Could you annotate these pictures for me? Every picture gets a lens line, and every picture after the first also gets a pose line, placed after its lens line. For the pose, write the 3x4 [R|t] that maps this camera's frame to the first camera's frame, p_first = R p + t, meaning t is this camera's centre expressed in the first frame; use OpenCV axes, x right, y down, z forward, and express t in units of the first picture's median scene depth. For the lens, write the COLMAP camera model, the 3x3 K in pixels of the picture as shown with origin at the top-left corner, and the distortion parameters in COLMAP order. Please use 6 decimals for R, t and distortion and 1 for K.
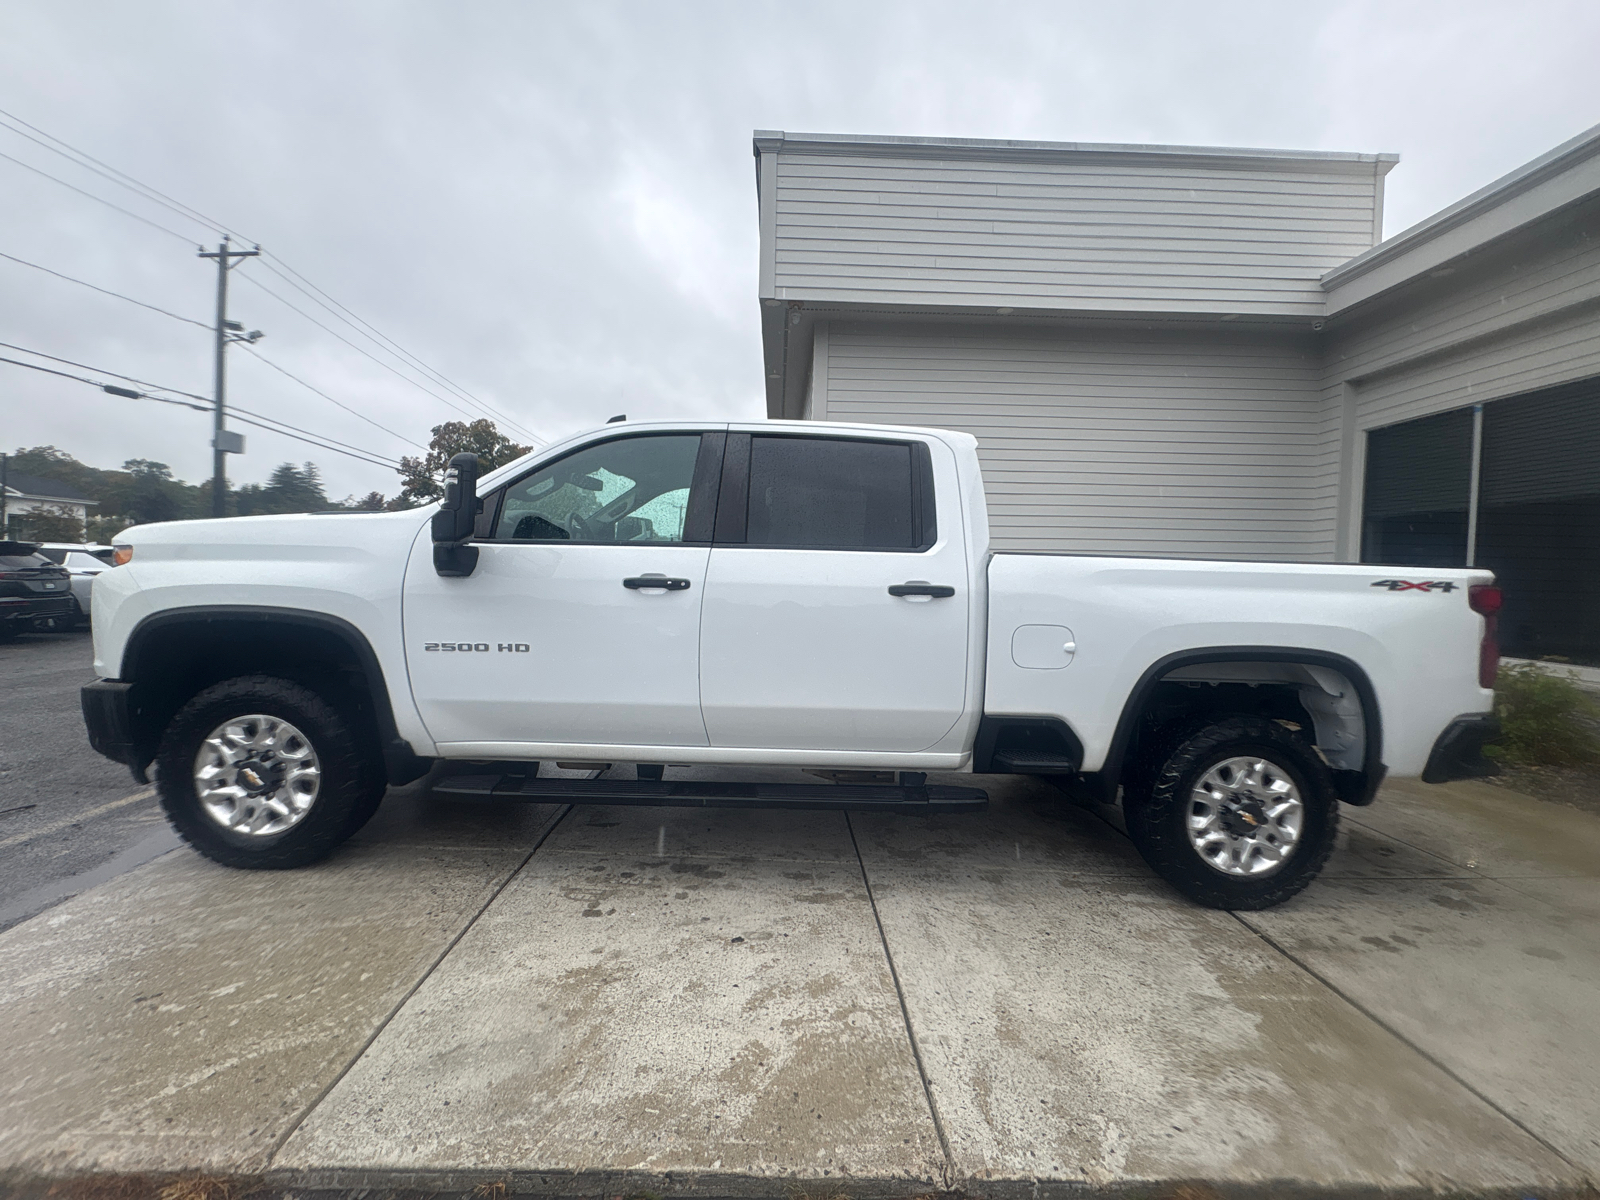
lens RADIAL K [[634.3, 0, 800.3], [0, 634.3, 602.3], [0, 0, 1]] dist [0.000186, 0.000264]
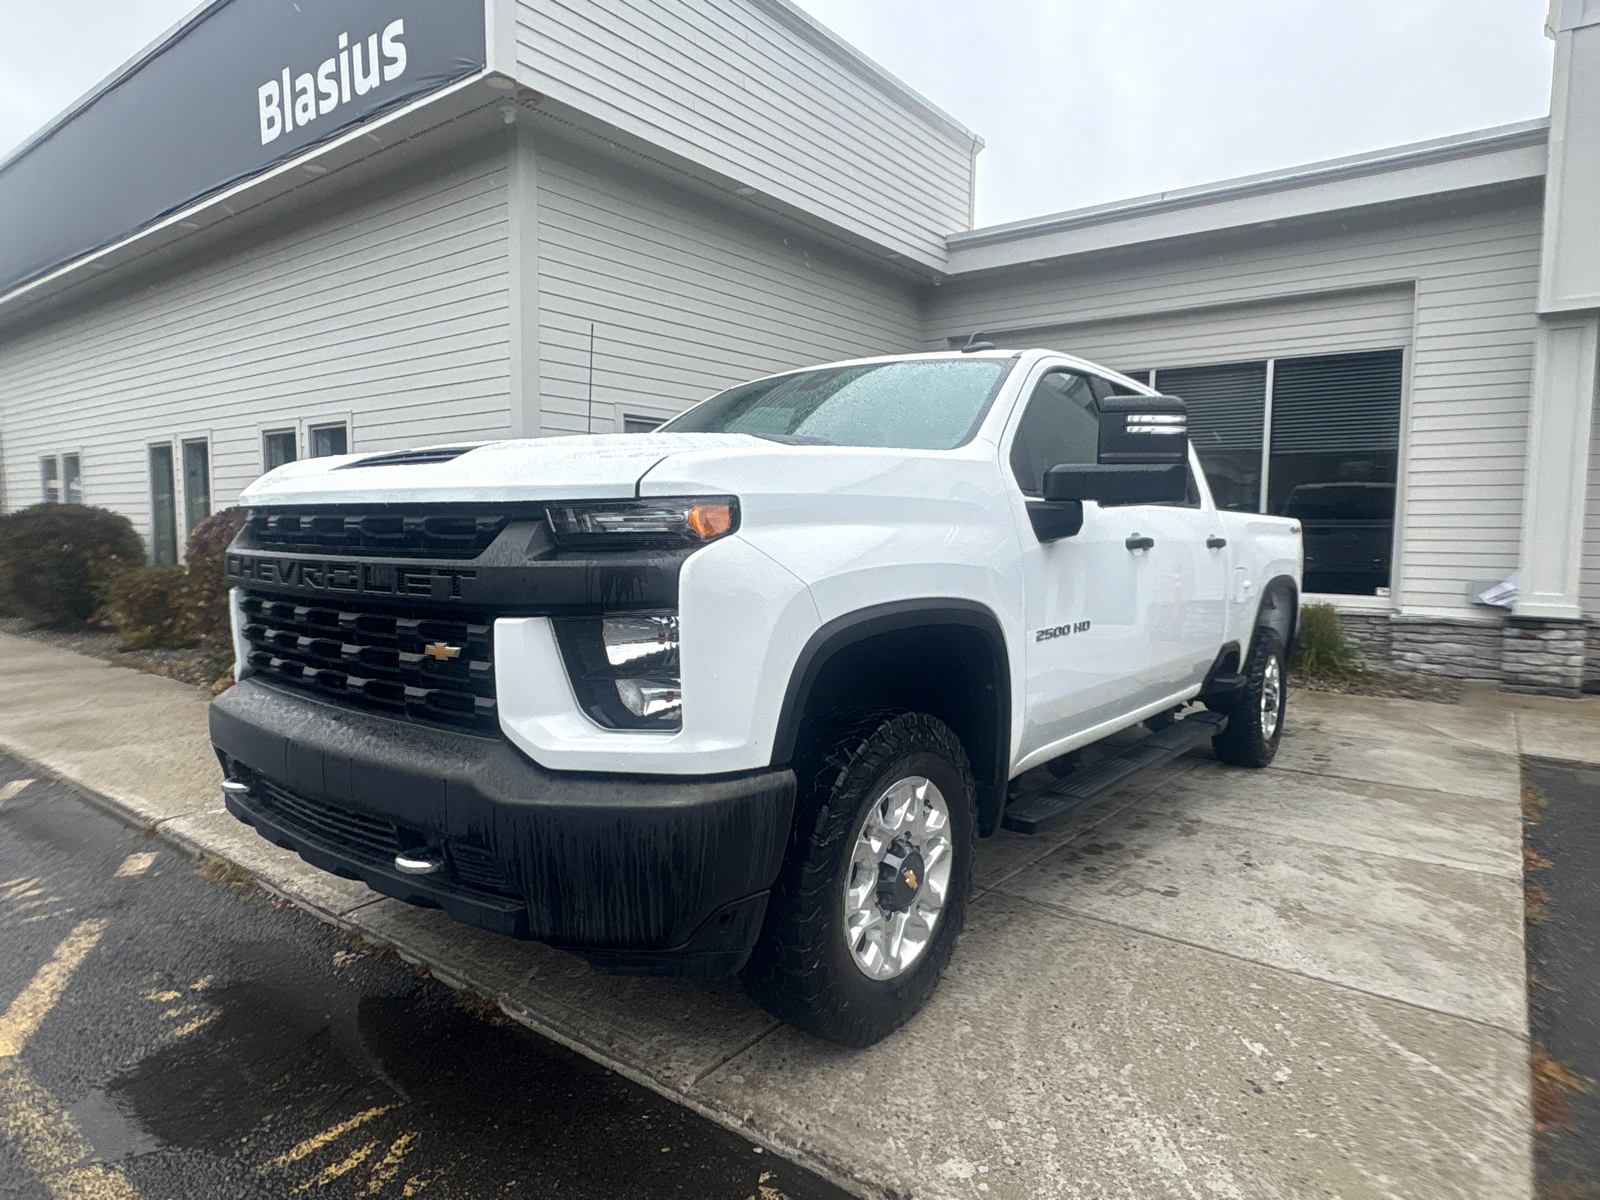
lens RADIAL K [[946.3, 0, 797.2], [0, 946.3, 599.3], [0, 0, 1]] dist [0.002064, -0.005513]
pose [[0.629362, -0.074179, 0.773564, -1.645011], [0.035638, 0.997141, 0.066624, -0.058903], [-0.776295, -0.014363, 0.630206, 0.518684]]
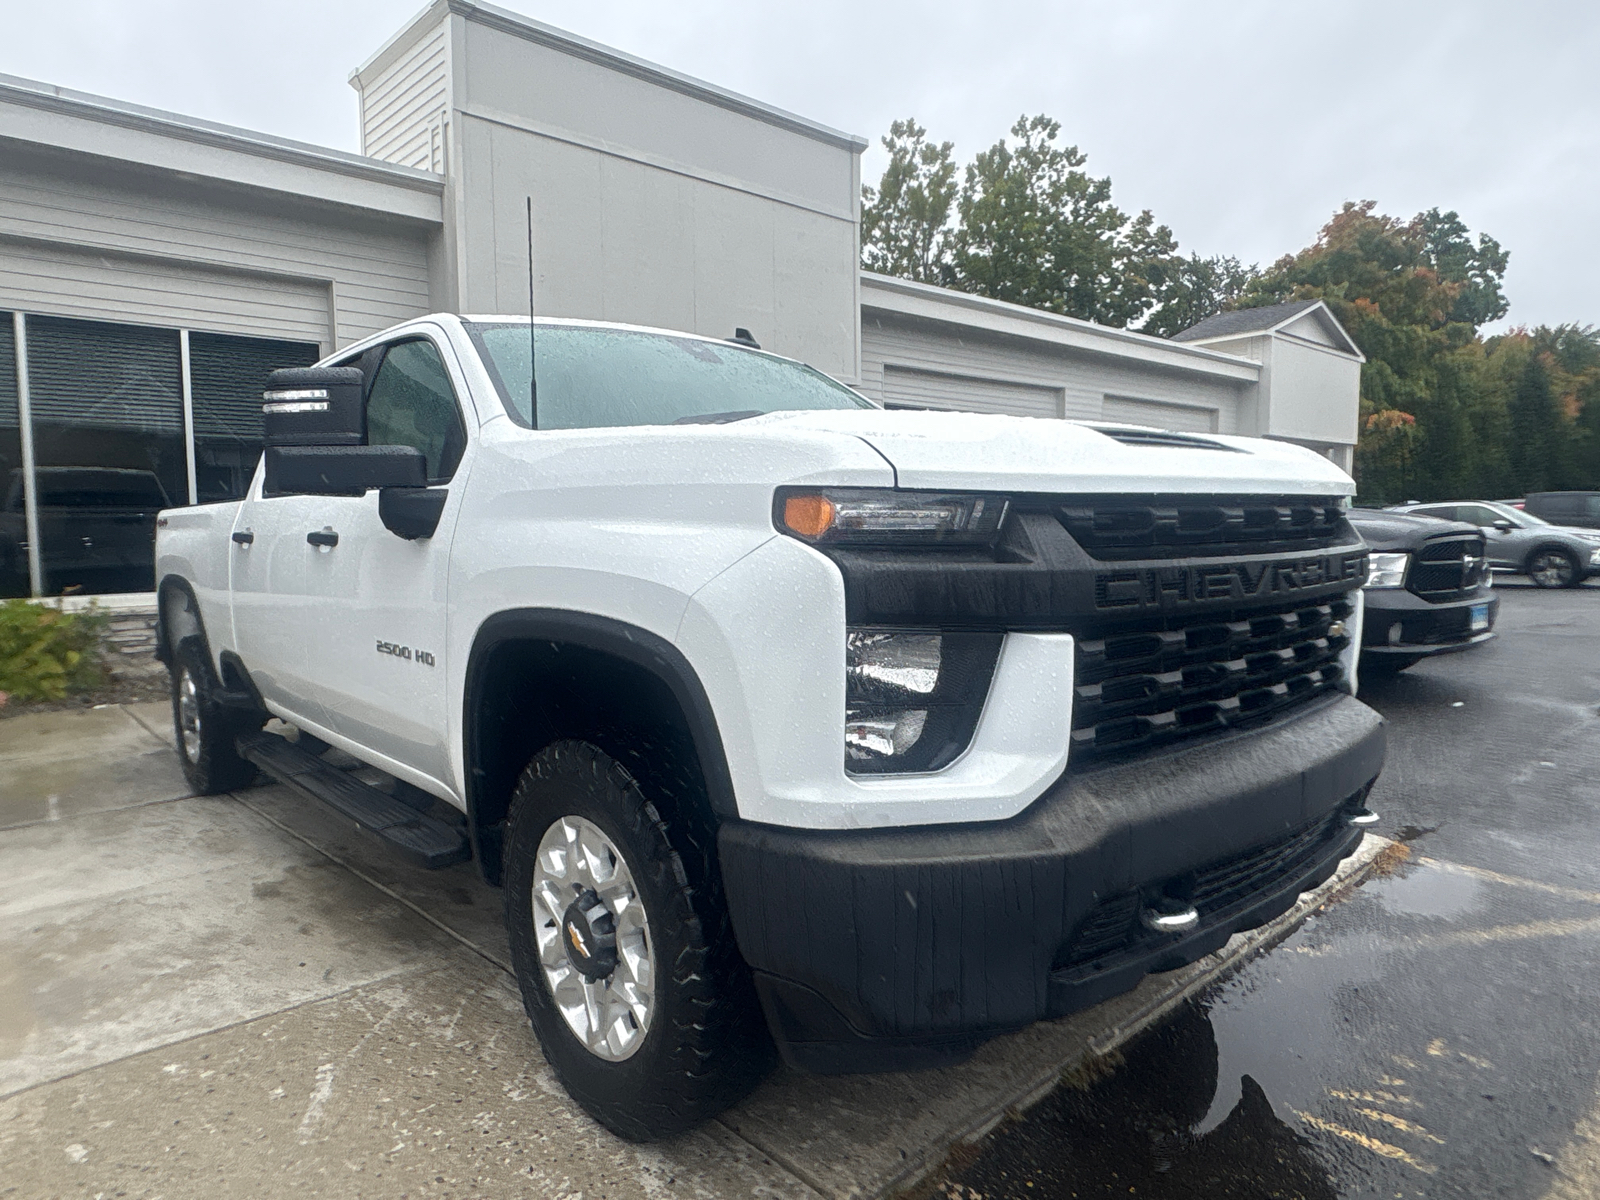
lens RADIAL K [[995.2, 0, 793.1], [0, 995.2, 599.6], [0, 0, 1]] dist [0.005470, -0.003701]
pose [[-0.647166, -0.077747, 0.758375, -1.598669], [0.027307, 0.991784, 0.124978, -0.128889], [-0.761860, 0.101591, -0.639725, 2.175854]]
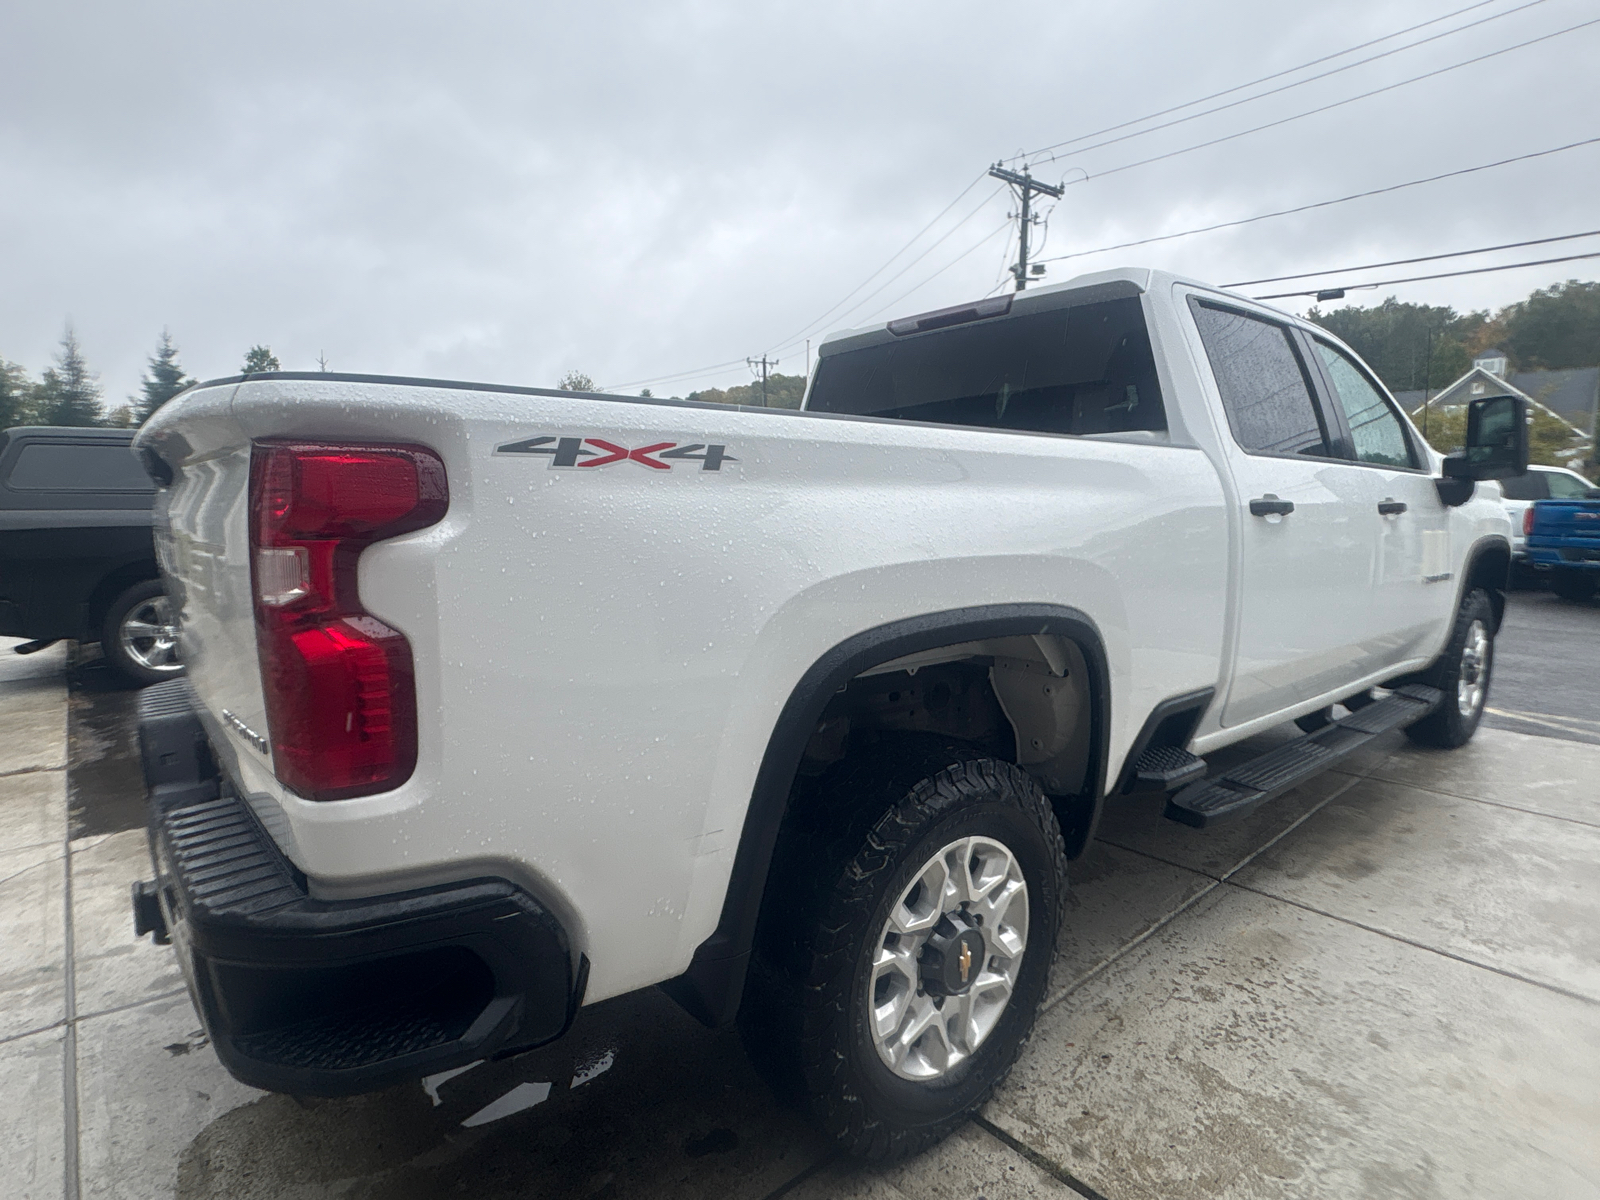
lens RADIAL K [[848.6, 0, 801.7], [0, 848.6, 601.5], [0, 0, 1]] dist [-0.003400, -0.000339]
pose [[-0.777280, 0.042020, -0.627750, 1.246258], [-0.050795, 0.990319, 0.129184, -0.043250], [0.627101, 0.132299, -0.767621, 2.248156]]
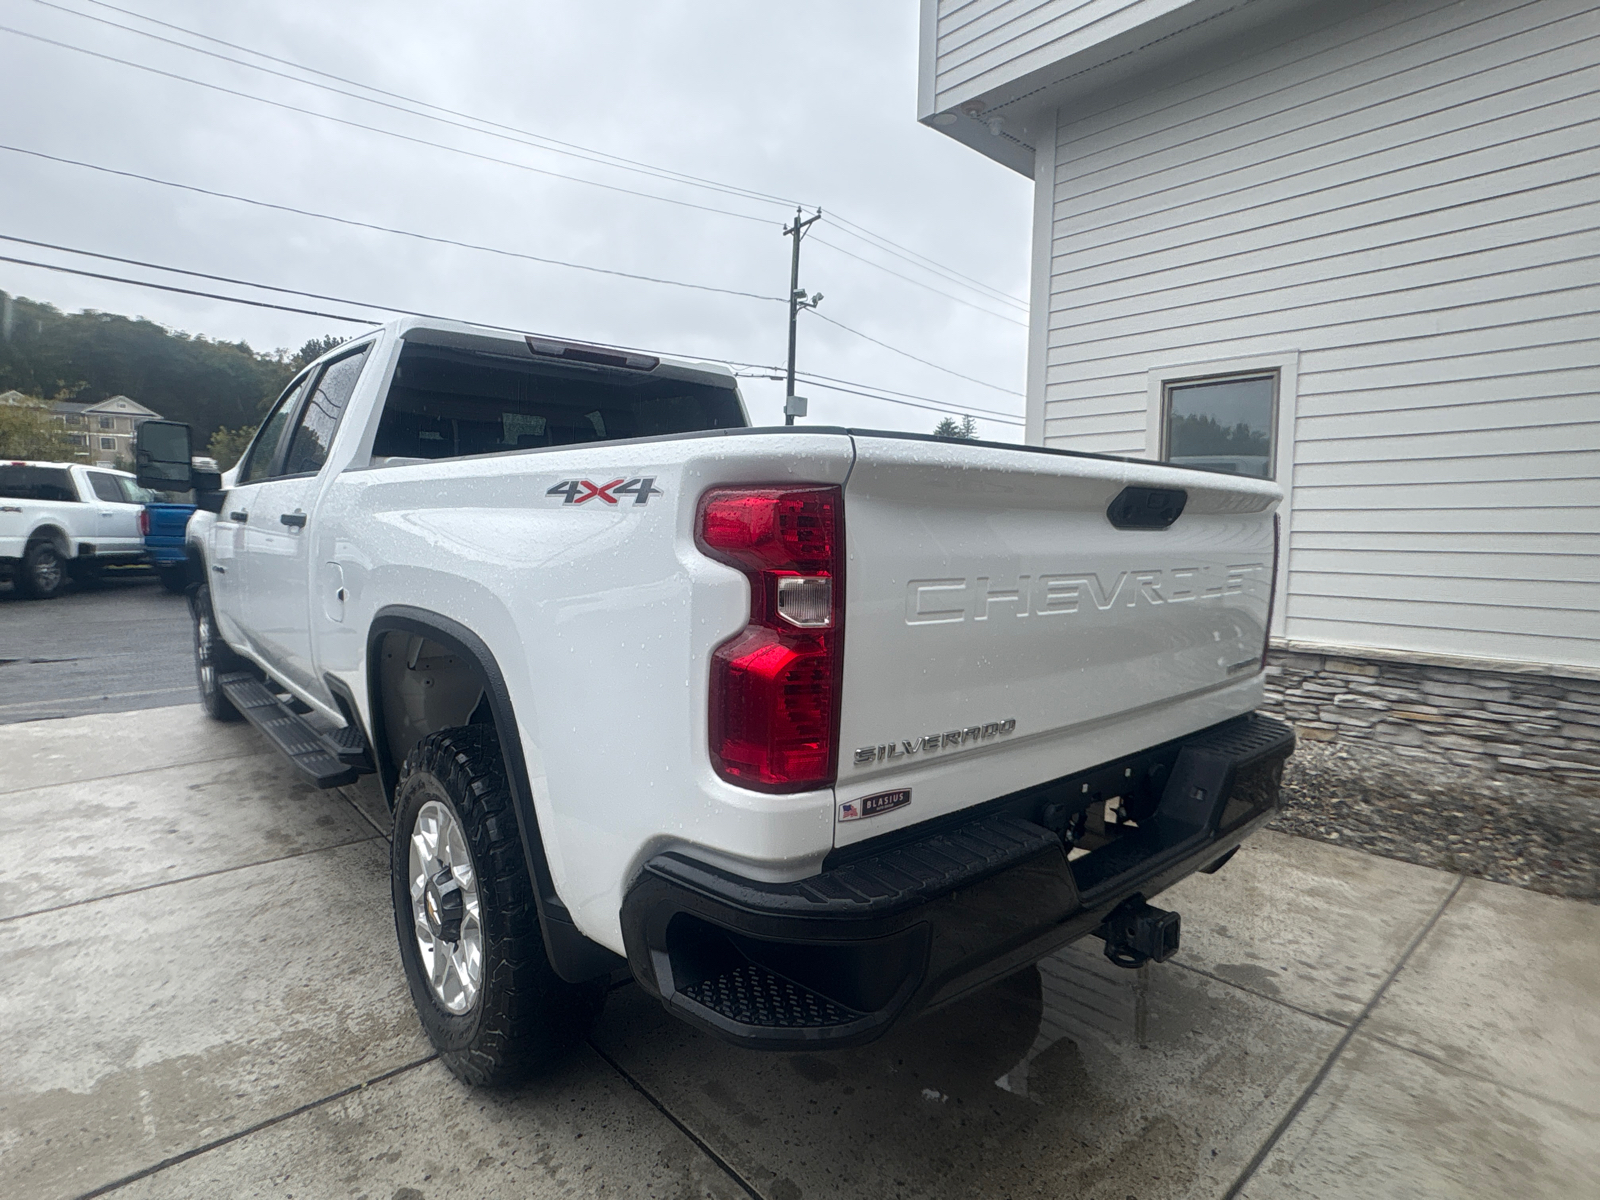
lens RADIAL K [[841.8, 0, 796.7], [0, 841.8, 602.4], [0, 0, 1]] dist [-0.002338, 0.002821]
pose [[0.646702, 0.059510, -0.760418, 1.547479], [-0.032987, 0.998201, 0.050065, 0.014679], [0.762029, -0.007293, 0.647502, 0.790797]]
